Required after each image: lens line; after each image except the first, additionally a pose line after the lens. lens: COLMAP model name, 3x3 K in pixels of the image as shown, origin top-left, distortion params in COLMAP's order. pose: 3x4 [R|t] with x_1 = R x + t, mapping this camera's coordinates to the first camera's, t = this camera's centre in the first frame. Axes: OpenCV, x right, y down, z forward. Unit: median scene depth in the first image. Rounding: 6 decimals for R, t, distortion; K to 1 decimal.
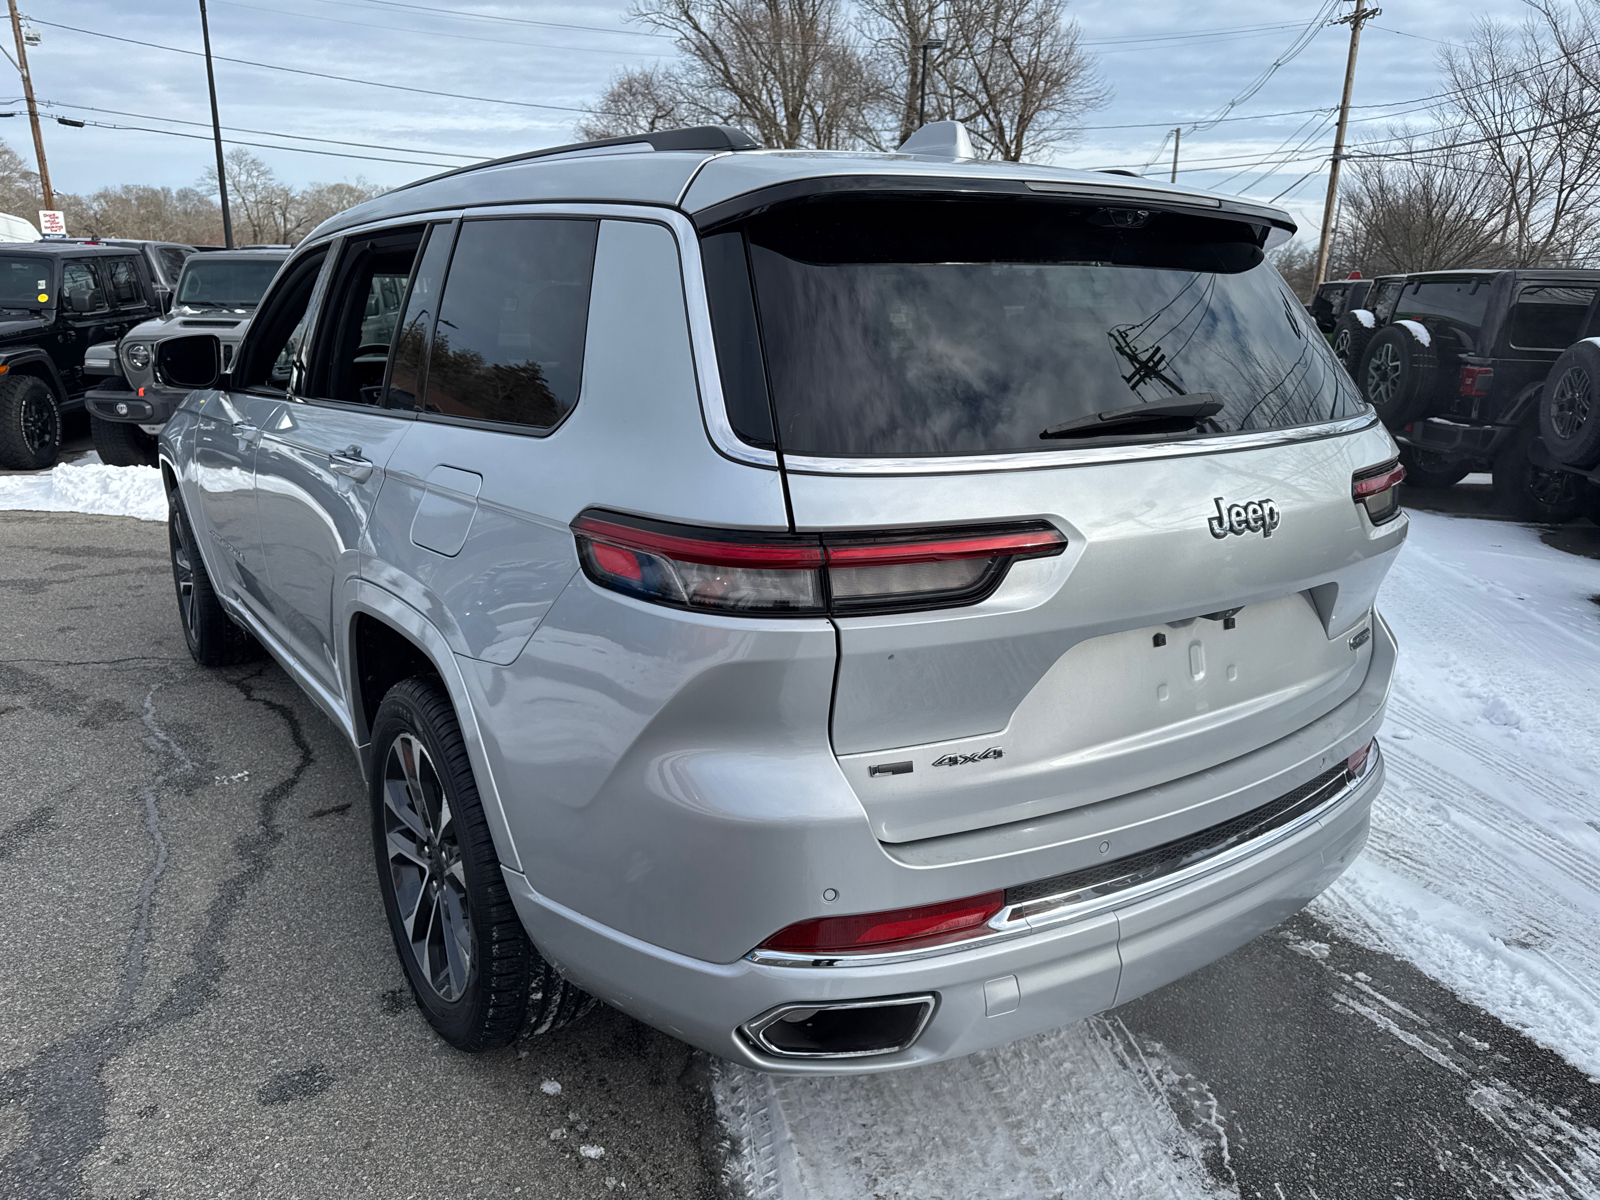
lens RADIAL K [[1181.2, 0, 811.8], [0, 1181.2, 618.3], [0, 0, 1]] dist [0.034143, -0.045730]
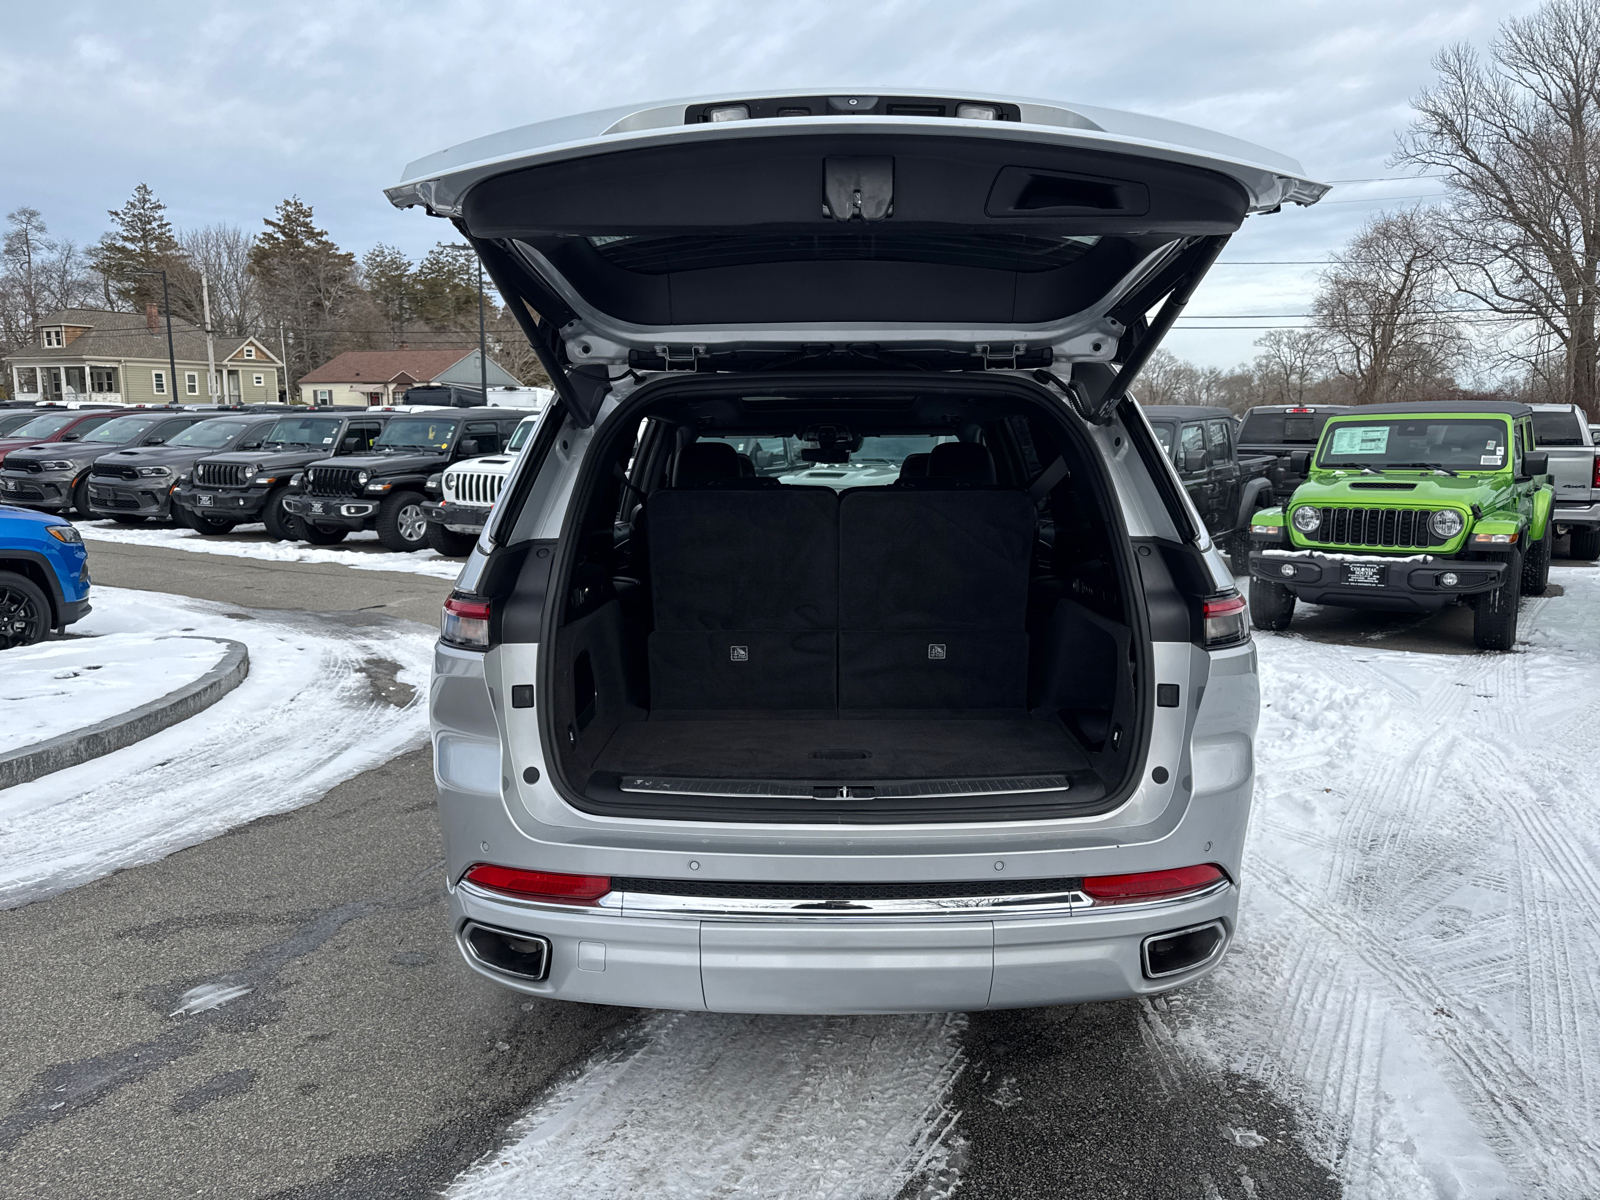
lens RADIAL K [[1173.0, 0, 765.1], [0, 1173.0, 603.8], [0, 0, 1]] dist [0.011766, -0.015544]
pose [[0.786044, 0.064991, -0.614745, 0.101340], [-0.145773, 0.985900, -0.082163, 0.000591], [0.600737, 0.154197, 0.784435, 0.002026]]
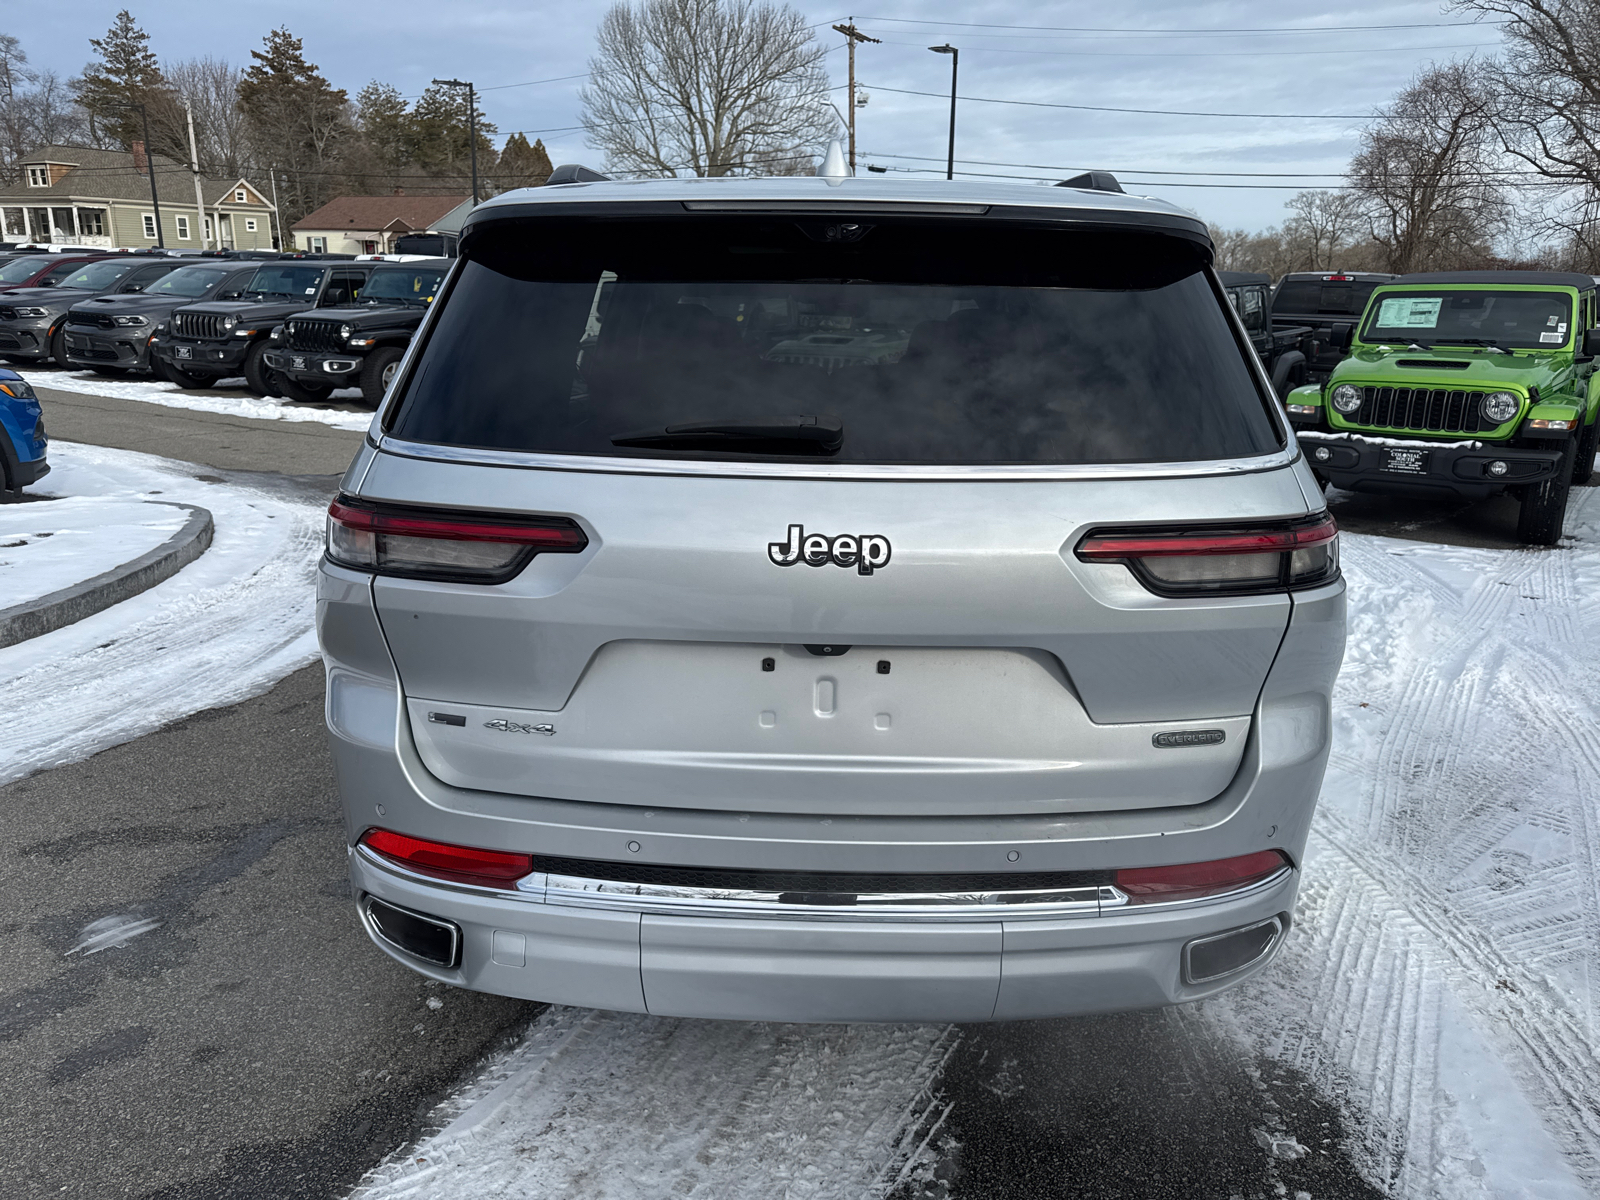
lens RADIAL K [[1173.0, 0, 765.1], [0, 1173.0, 603.8], [0, 0, 1]] dist [0.011766, -0.015544]
pose [[0.781923, 0.150841, -0.604849, 0.087563], [-0.164890, 0.985771, 0.032675, -0.006364], [0.601172, 0.074184, 0.795669, 0.023851]]
